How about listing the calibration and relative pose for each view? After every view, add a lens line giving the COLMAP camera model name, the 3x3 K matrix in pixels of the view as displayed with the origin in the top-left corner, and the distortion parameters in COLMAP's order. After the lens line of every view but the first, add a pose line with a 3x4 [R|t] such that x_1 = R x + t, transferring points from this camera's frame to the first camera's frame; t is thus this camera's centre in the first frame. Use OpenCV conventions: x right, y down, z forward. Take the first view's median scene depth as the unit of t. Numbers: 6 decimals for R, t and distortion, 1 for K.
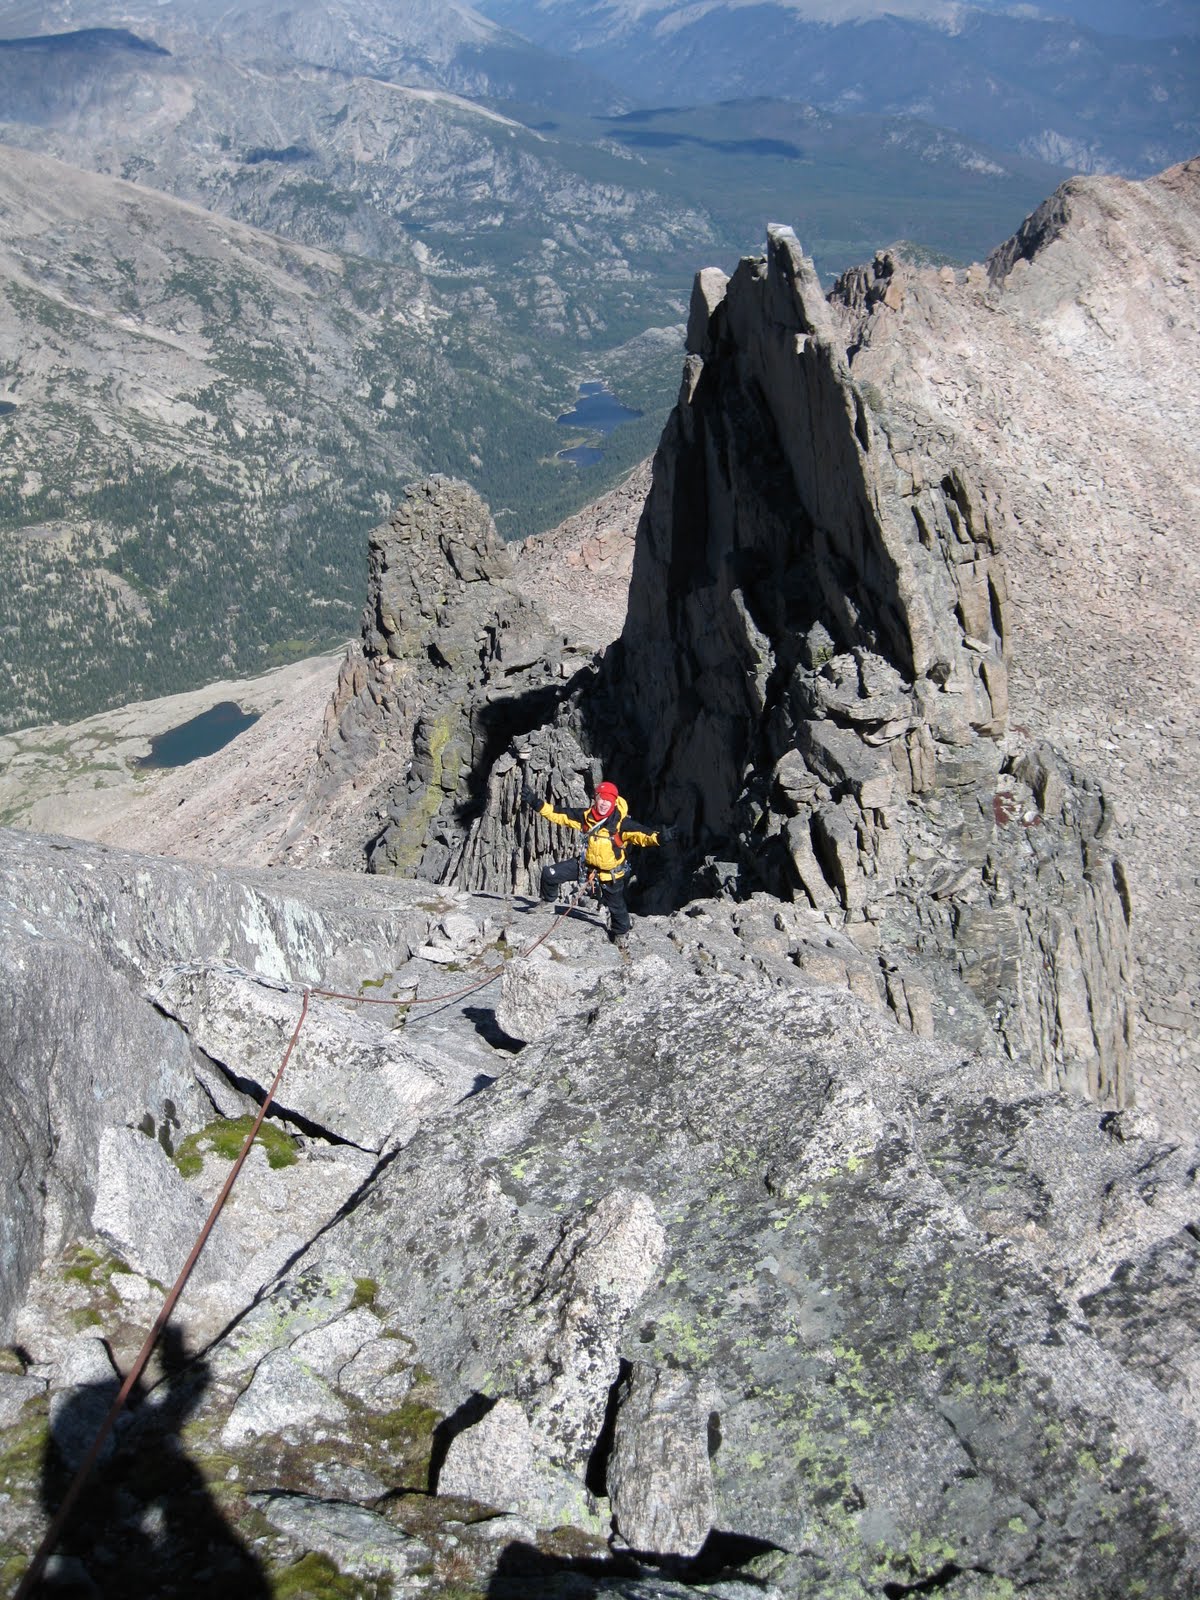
lens RADIAL K [[1191.5, 0, 600.0], [0, 1191.5, 800.0], [0, 0, 1]] dist [-0.075876, -0.001162]
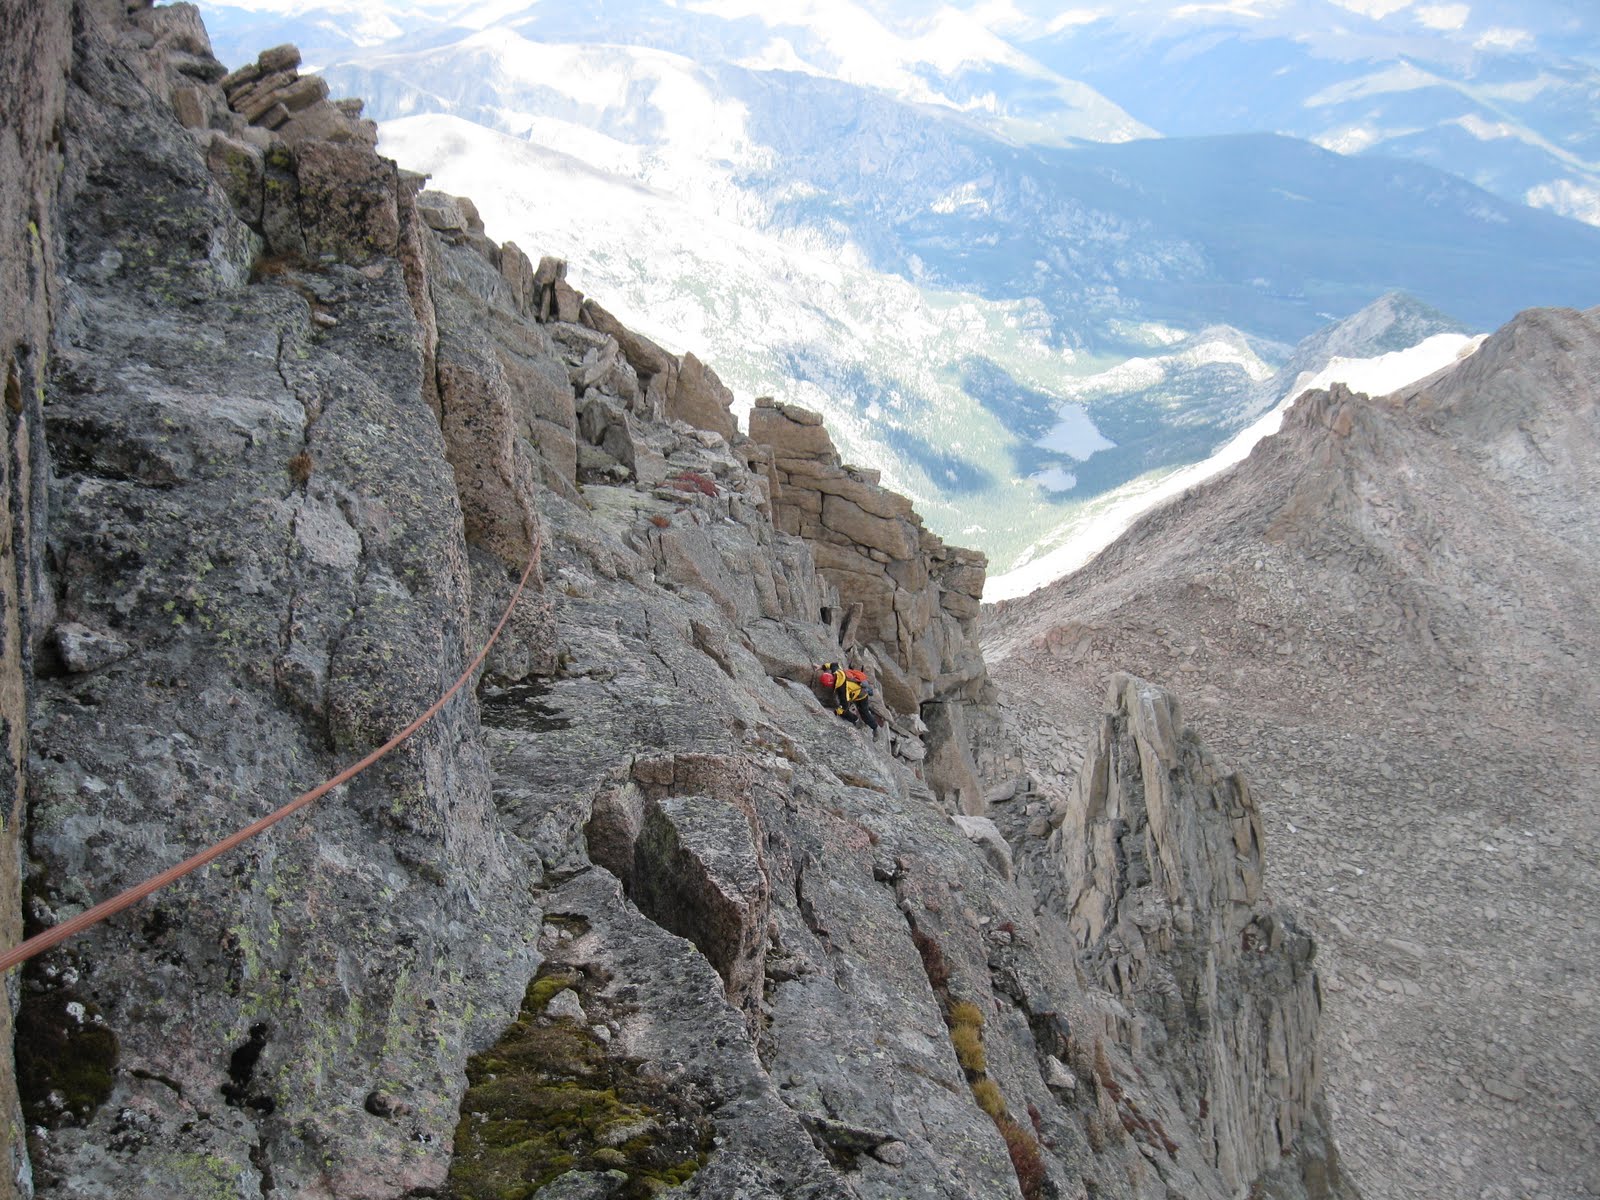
lens RADIAL K [[1668.0, 0, 800.0], [0, 1668.0, 600.0], [0, 0, 1]] dist [-0.111721, 0.009414]
pose [[0.984356, 0.093737, -0.149189, -0.011473], [-0.104507, 0.992328, -0.066050, -0.098131], [0.141854, 0.080608, 0.986600, -0.604918]]
